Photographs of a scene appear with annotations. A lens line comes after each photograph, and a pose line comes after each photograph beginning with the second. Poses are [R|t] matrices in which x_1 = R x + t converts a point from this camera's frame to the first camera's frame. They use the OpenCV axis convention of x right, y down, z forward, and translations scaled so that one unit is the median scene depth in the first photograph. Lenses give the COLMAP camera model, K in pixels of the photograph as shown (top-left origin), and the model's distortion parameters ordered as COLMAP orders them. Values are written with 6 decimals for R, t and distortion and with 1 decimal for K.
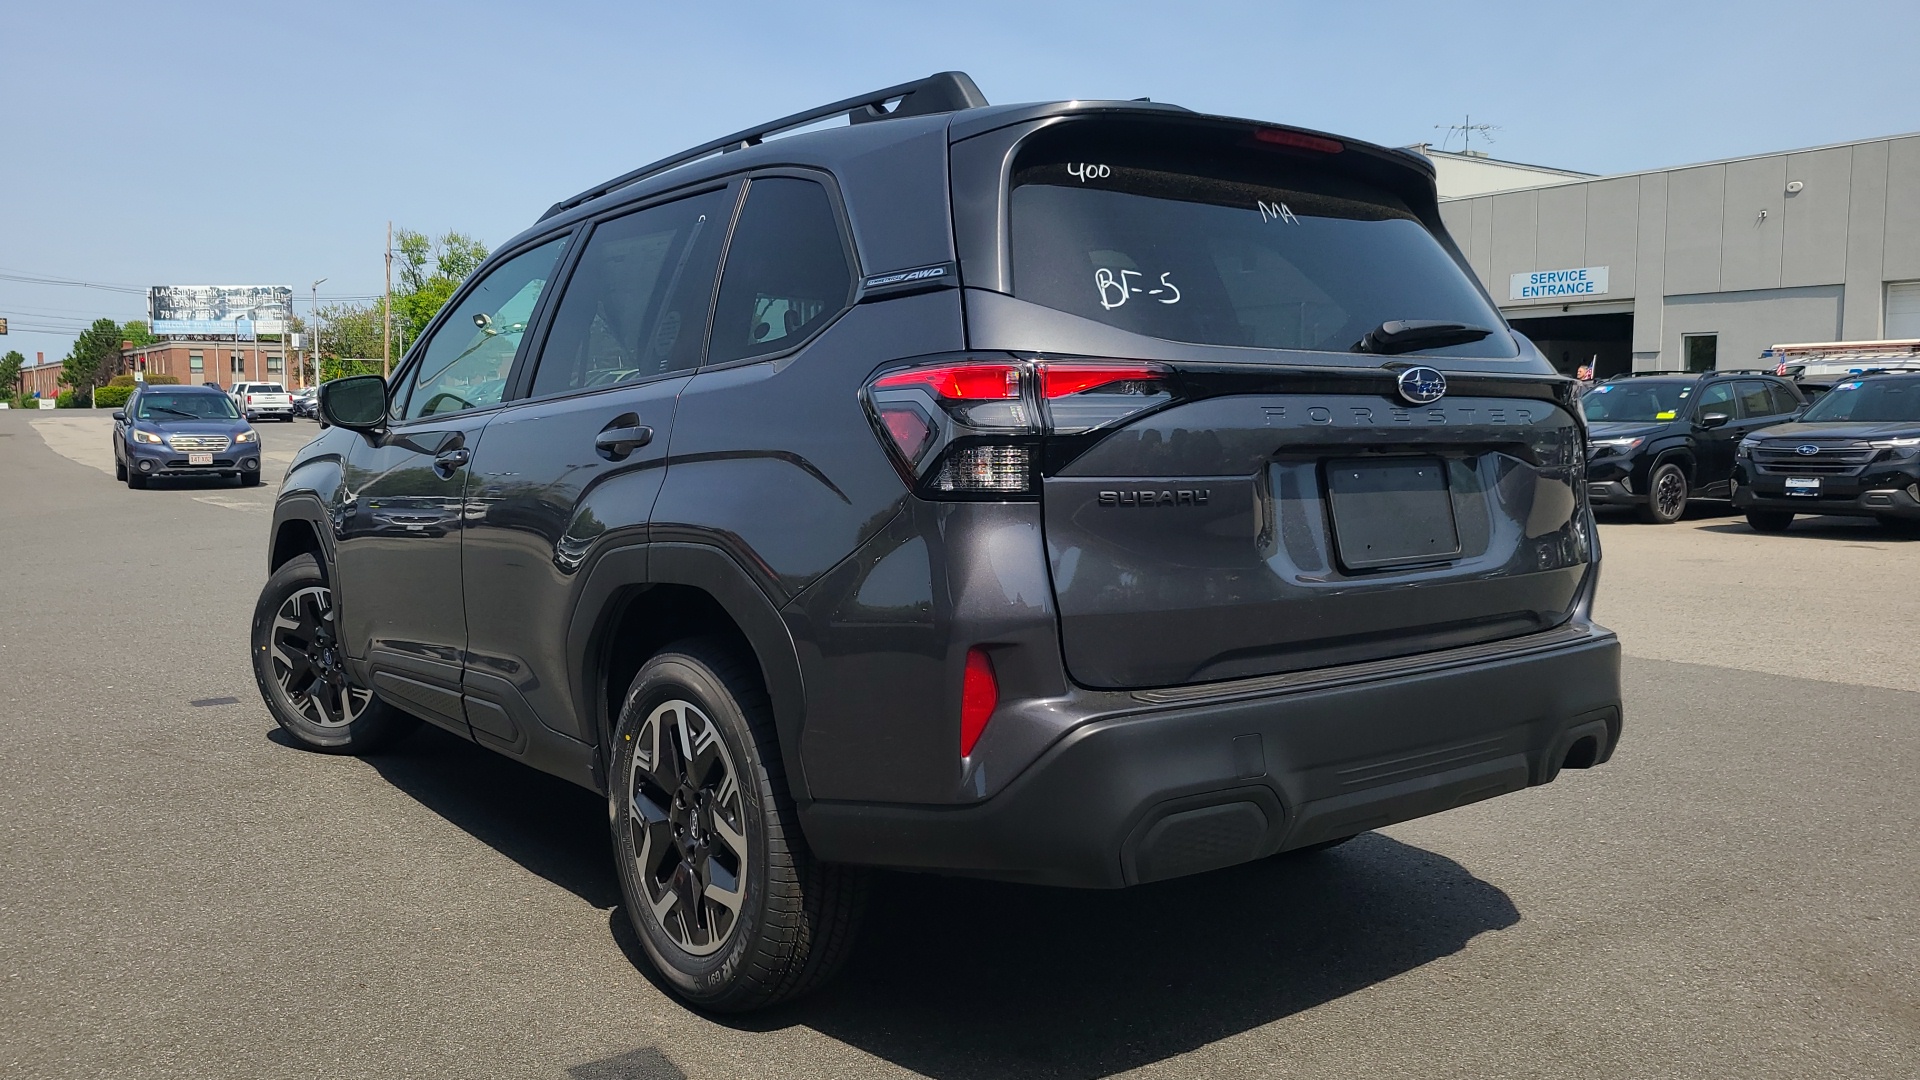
lens RADIAL K [[1421.2, 0, 957.4], [0, 1421.2, 633.7], [0, 0, 1]] dist [0.010102, 0.002607]
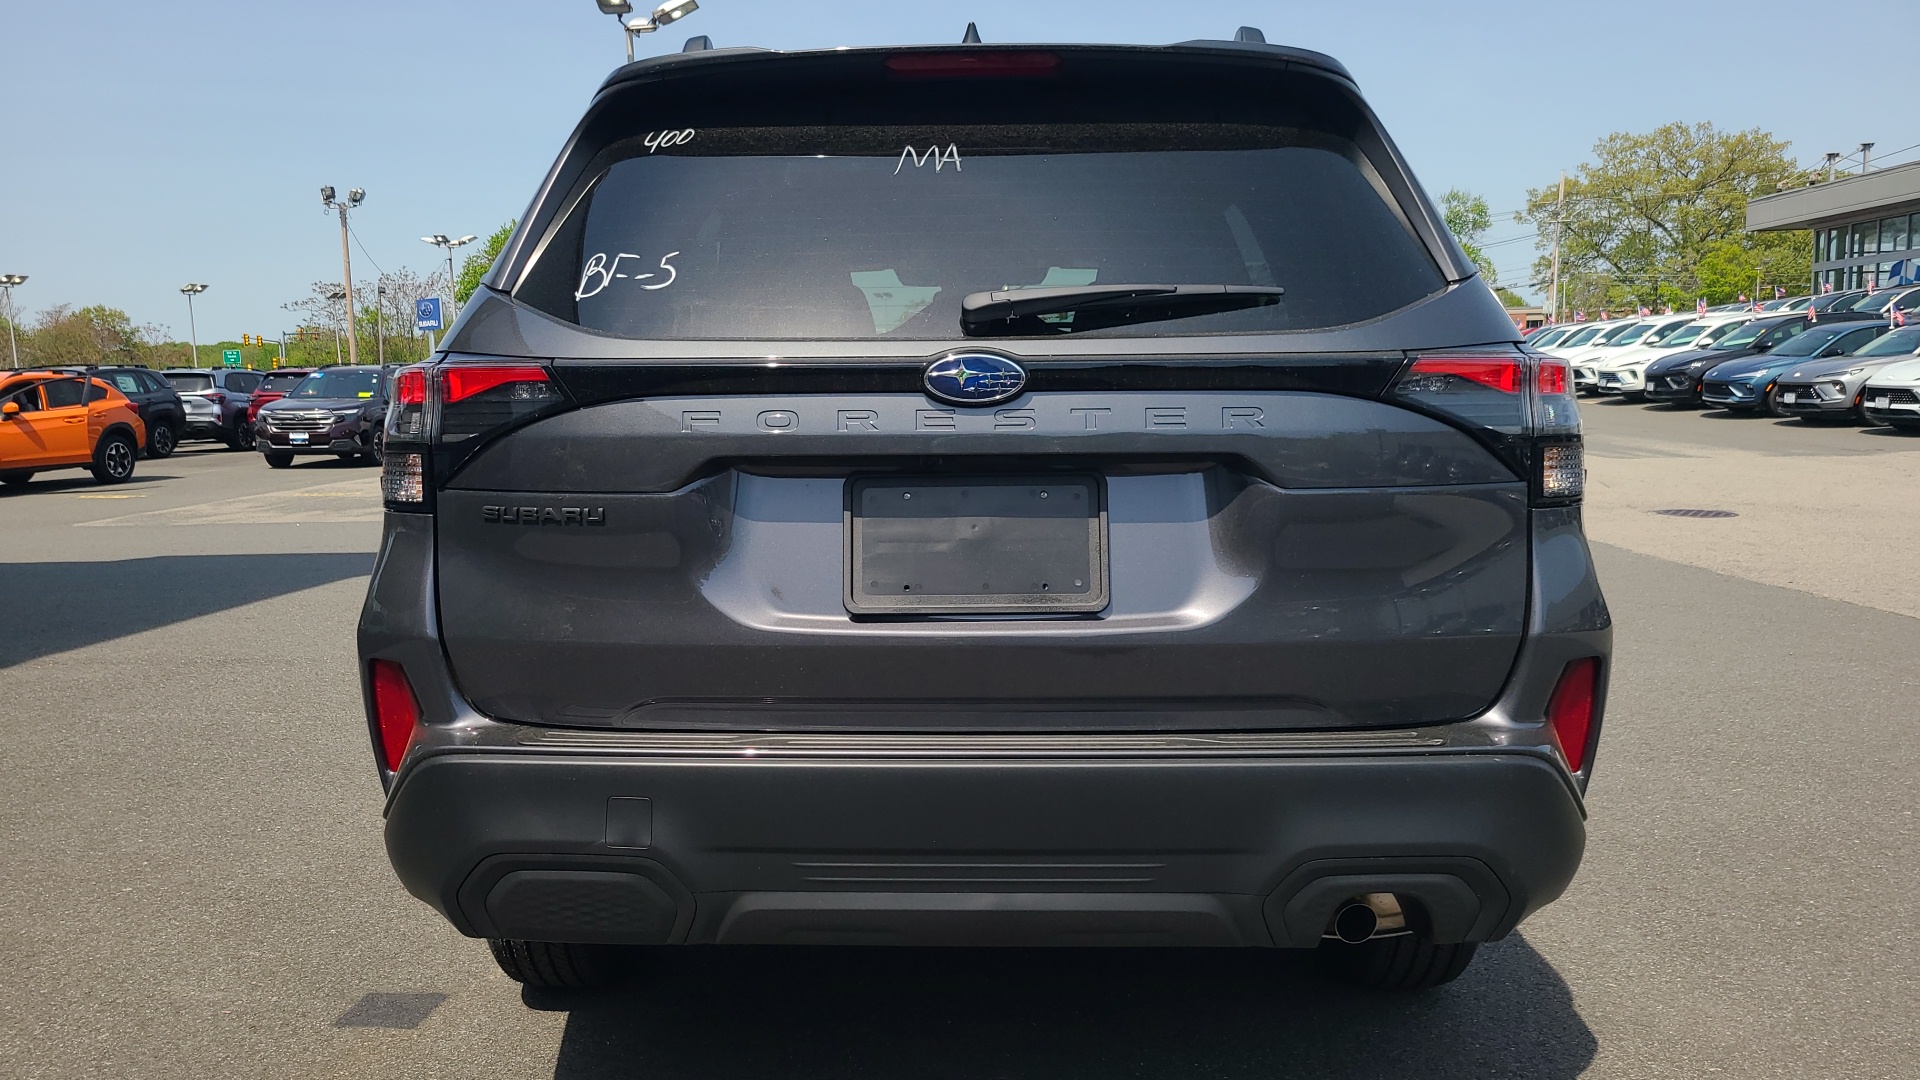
lens RADIAL K [[1444.0, 0, 958.3], [0, 1444.0, 642.5], [0, 0, 1]] dist [0.004889, 0.001118]
pose [[0.783663, 0.101926, -0.612767, 0.814578], [-0.083720, 0.994777, 0.058400, -0.081812], [0.615518, 0.005535, 0.788103, 0.406115]]
